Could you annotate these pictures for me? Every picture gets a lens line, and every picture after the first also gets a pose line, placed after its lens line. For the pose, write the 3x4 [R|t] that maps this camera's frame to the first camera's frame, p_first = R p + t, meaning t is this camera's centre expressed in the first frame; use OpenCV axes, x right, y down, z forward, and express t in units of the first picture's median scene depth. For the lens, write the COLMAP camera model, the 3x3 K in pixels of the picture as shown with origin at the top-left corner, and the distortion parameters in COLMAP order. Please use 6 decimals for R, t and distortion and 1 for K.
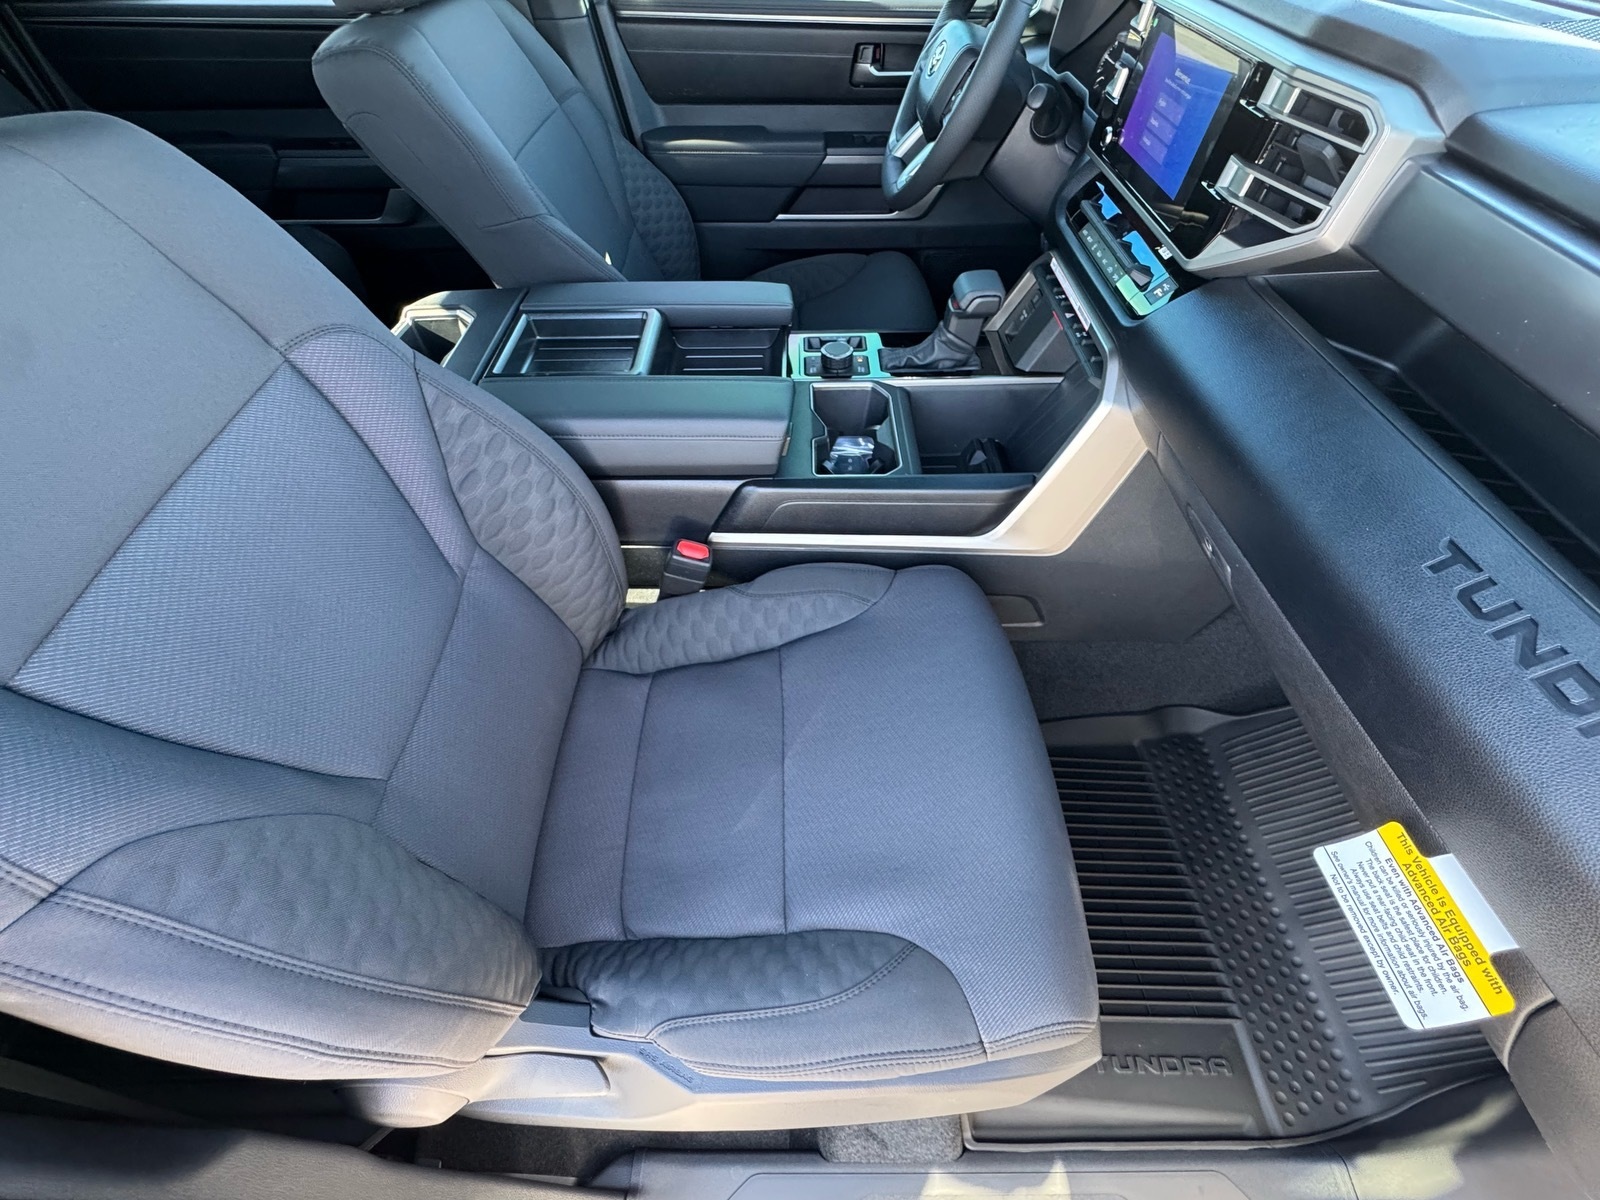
lens RADIAL K [[738.9, 0, 789.6], [0, 738.9, 597.1], [0, 0, 1]] dist [-0.003059, -0.000100]
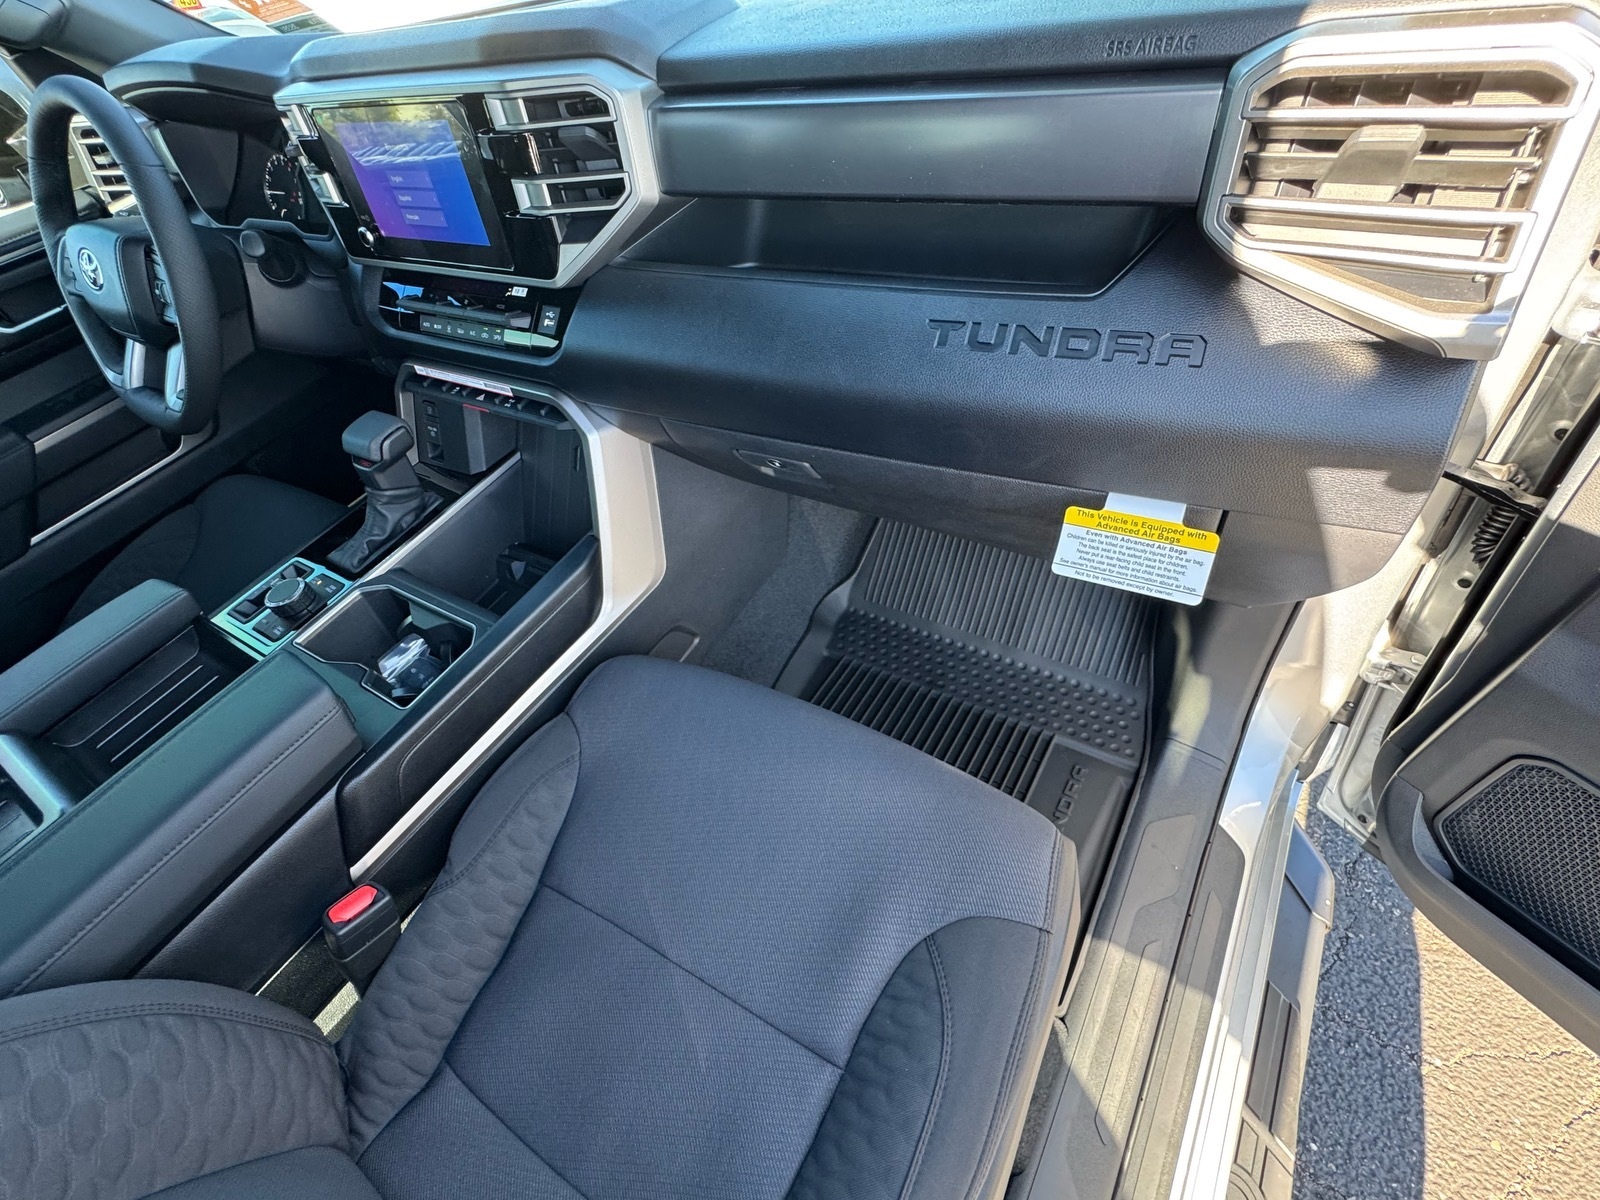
lens RADIAL K [[738.9, 0, 798.1], [0, 738.9, 597.3], [0, 0, 1]] dist [-0.003059, -0.000100]
pose [[0.515254, -0.673787, 0.529645, -0.088387], [0.727852, 0.670304, 0.144651, -0.054098], [-0.452487, 0.310971, 0.835794, 0.111611]]
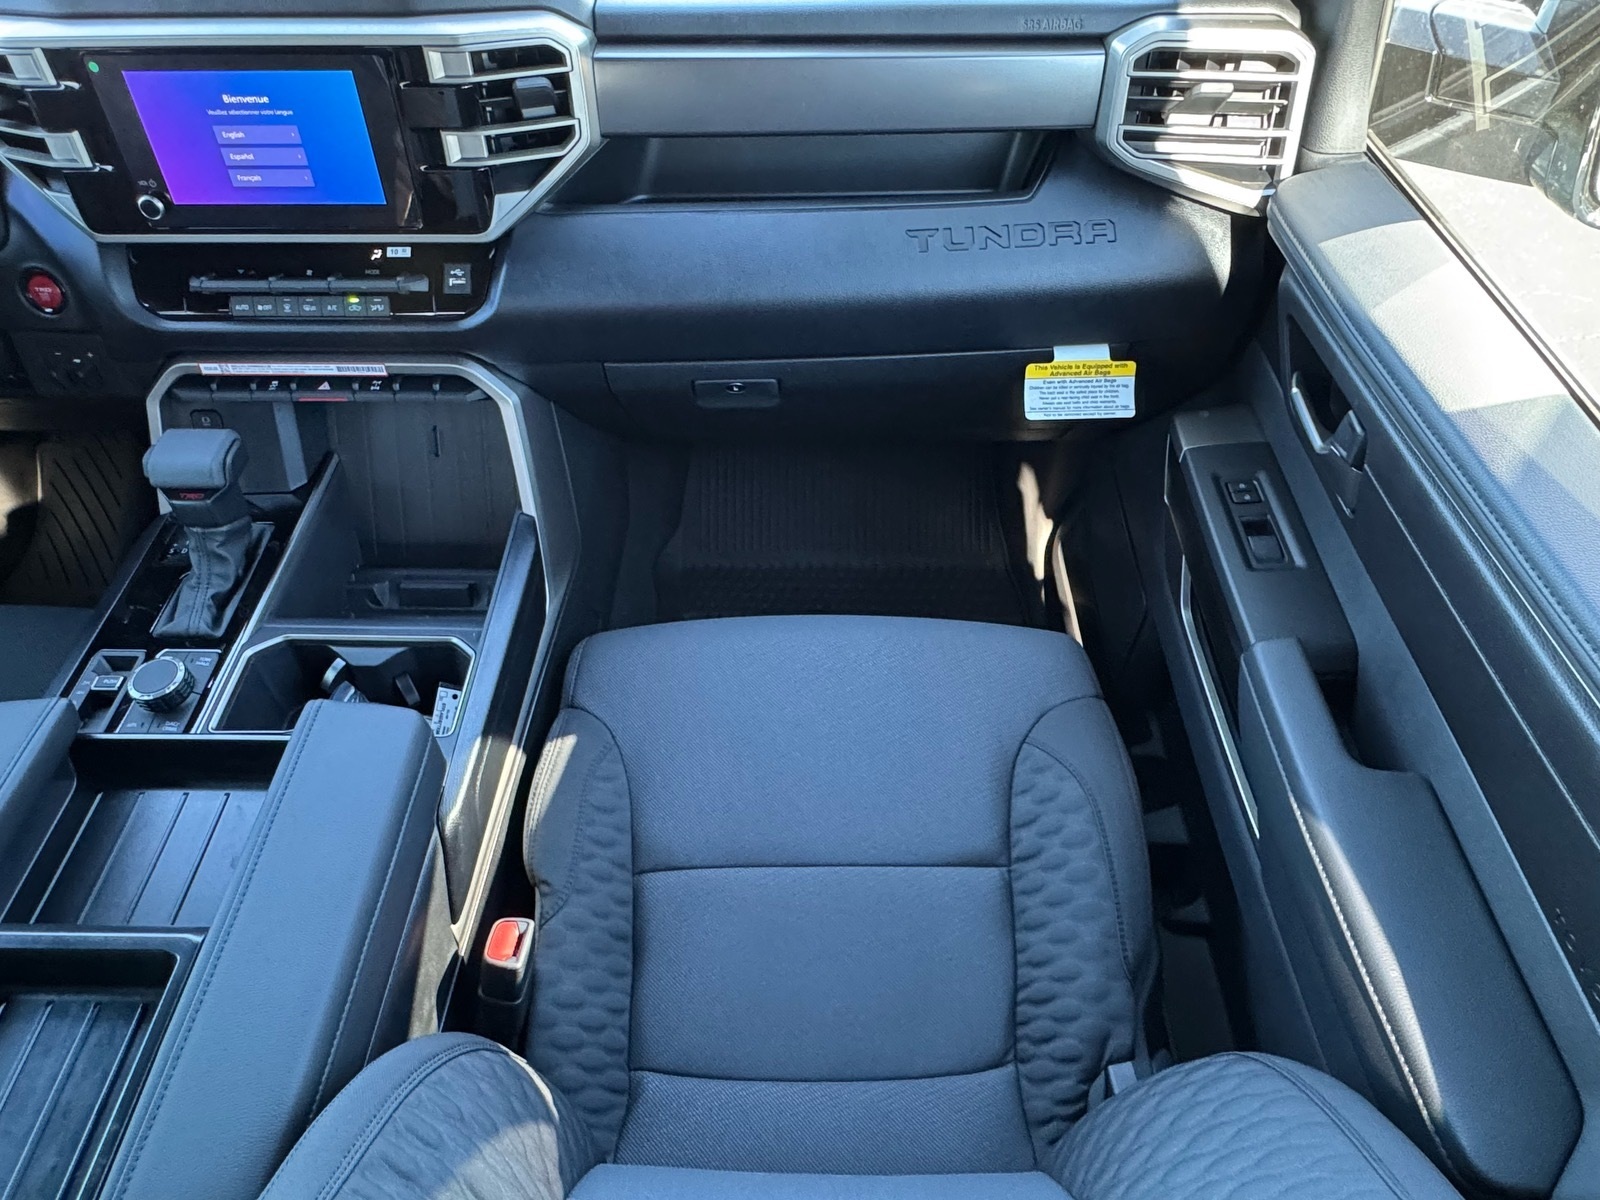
lens RADIAL K [[1028.1, 0, 793.4], [0, 1028.1, 591.2], [0, 0, 1]] dist [0.005405, -0.006940]
pose [[0.019251, -0.732821, 0.680149, -0.523215], [0.740528, 0.467510, 0.482755, -0.458692], [-0.671750, 0.494376, 0.551675, 0.192536]]
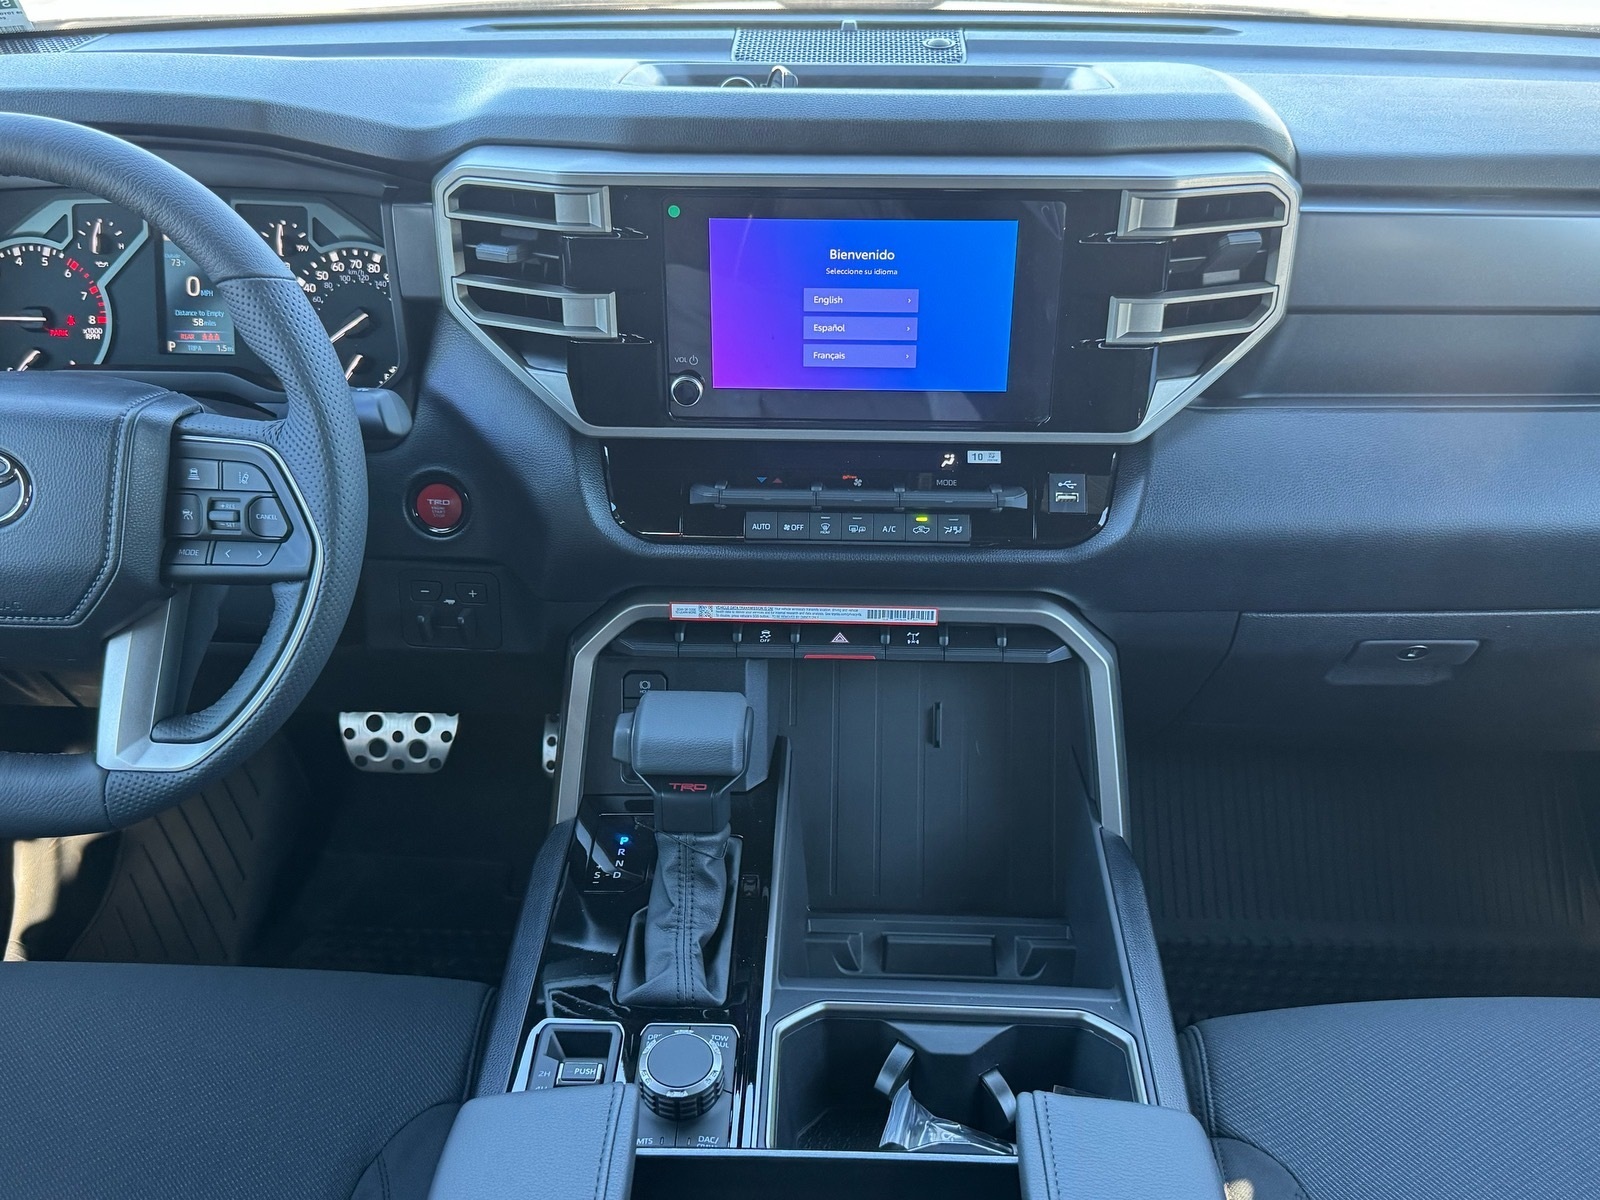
lens RADIAL K [[1539.0, 0, 782.1], [0, 1539.0, 609.7], [0, 0, 1]] dist [0.015296, 0.000000]
pose [[0.043031, -0.532043, 0.845623, -0.586029], [0.736802, 0.588532, 0.332795, -0.835983], [-0.674738, 0.608736, 0.417336, 0.573240]]
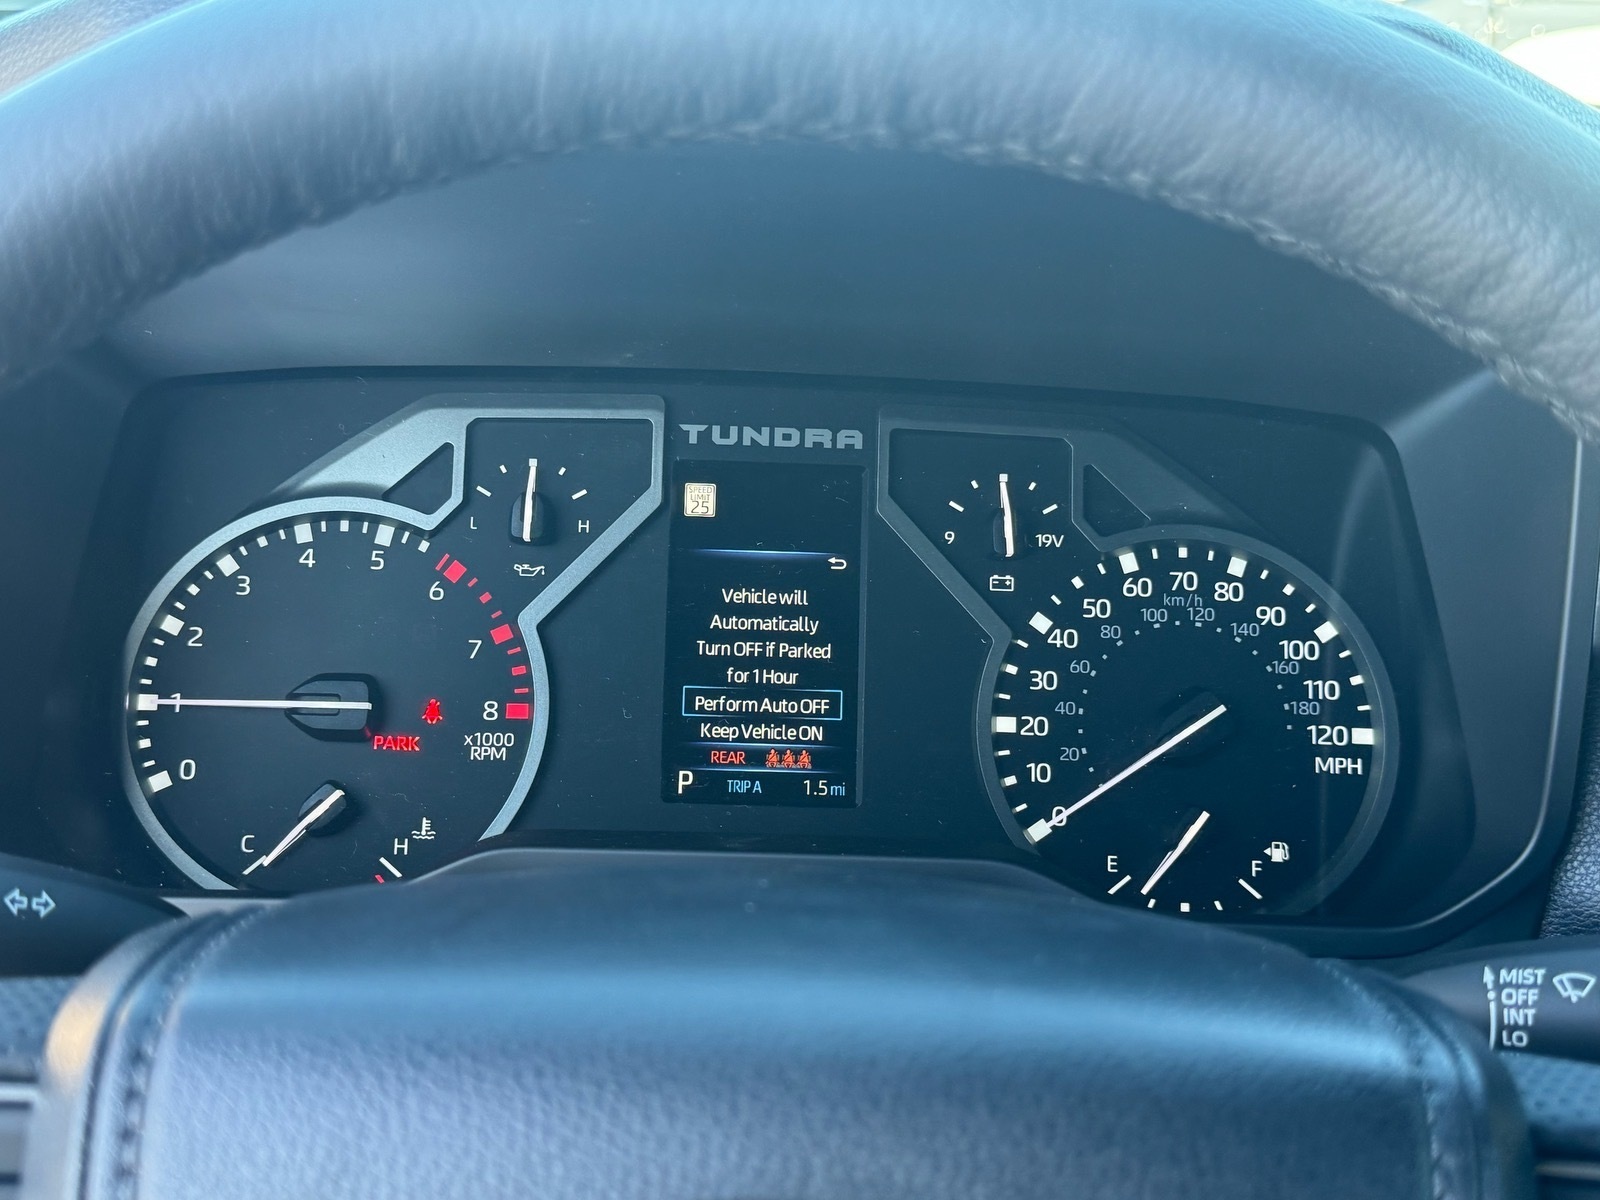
lens RADIAL K [[1931.4, 0, 797.9], [0, 1931.4, 614.9], [0, 0, 1]] dist [0.142826, 0.000000]
pose [[-0.011607, -0.294835, 0.955478, 0.026753], [0.711060, 0.669392, 0.215194, -1.056633], [-0.703036, 0.681900, 0.201876, 1.138088]]
